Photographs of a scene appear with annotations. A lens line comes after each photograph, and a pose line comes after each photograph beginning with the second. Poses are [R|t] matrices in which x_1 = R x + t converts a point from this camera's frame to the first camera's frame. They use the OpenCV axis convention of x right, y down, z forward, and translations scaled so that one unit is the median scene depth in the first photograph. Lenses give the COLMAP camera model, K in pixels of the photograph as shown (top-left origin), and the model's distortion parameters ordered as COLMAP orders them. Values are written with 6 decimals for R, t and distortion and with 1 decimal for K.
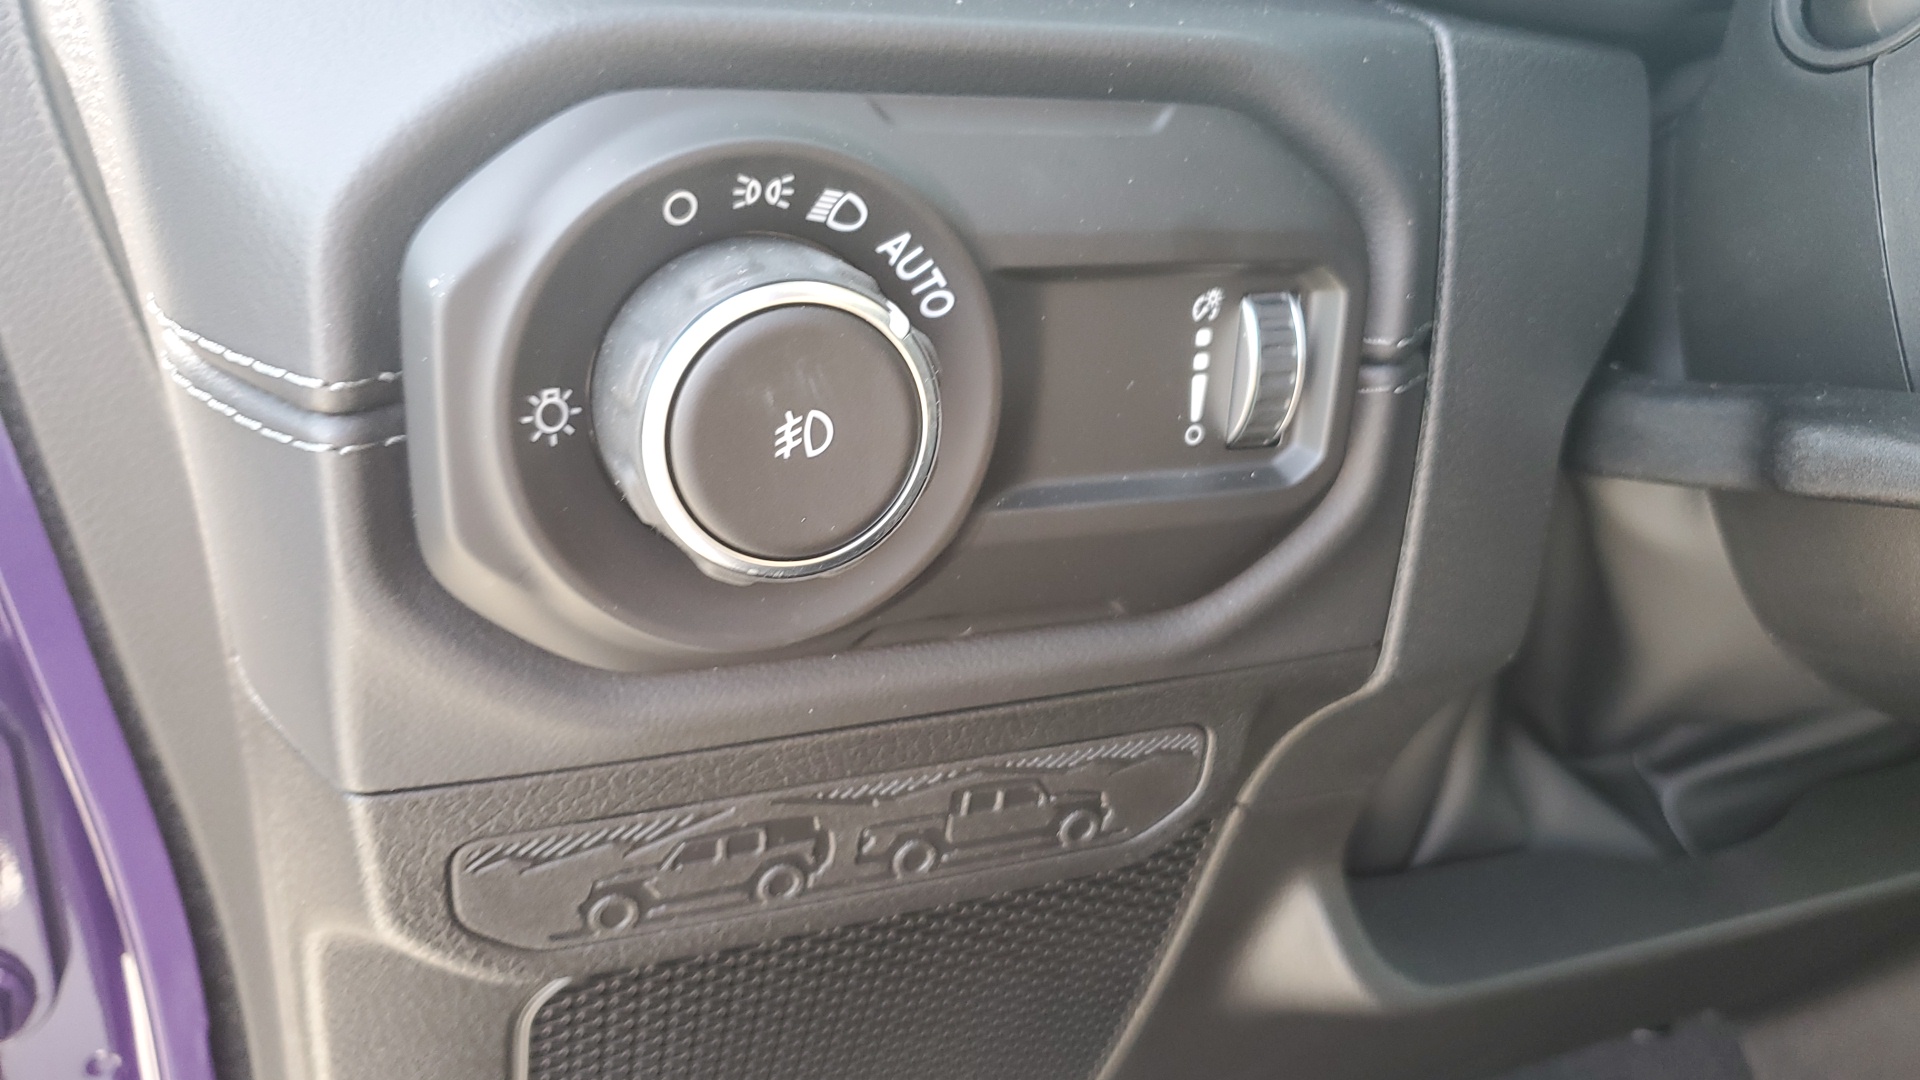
lens RADIAL K [[1600.1, 0, 954.7], [0, 1600.1, 539.6], [0, 0, 1]] dist [0.083720, -0.049439]
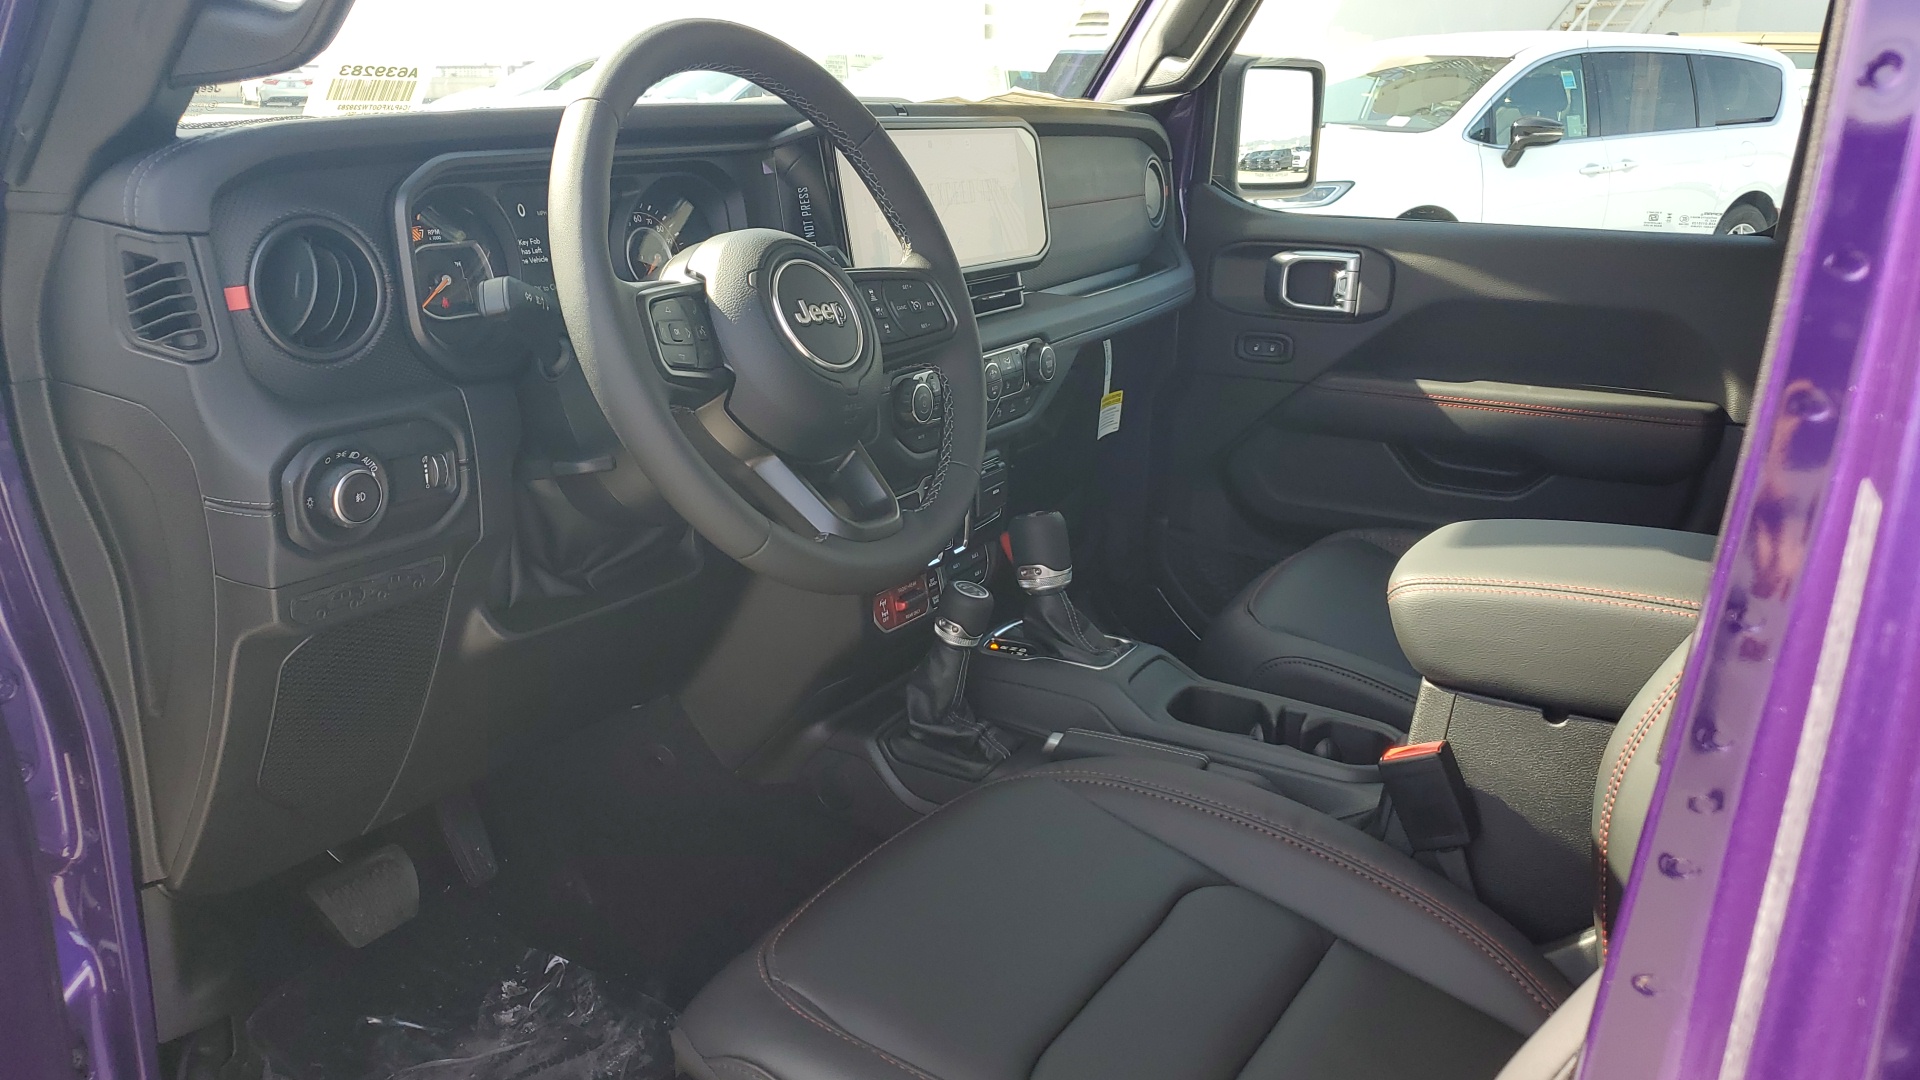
lens RADIAL K [[1600.1, 0, 970.7], [0, 1600.1, 539.7], [0, 0, 1]] dist [0.083720, -0.049439]
pose [[0.832636, -0.204525, 0.514671, -1.014321], [0.226198, 0.973854, 0.021056, 0.354326], [-0.505520, 0.098886, 0.857129, -3.927053]]
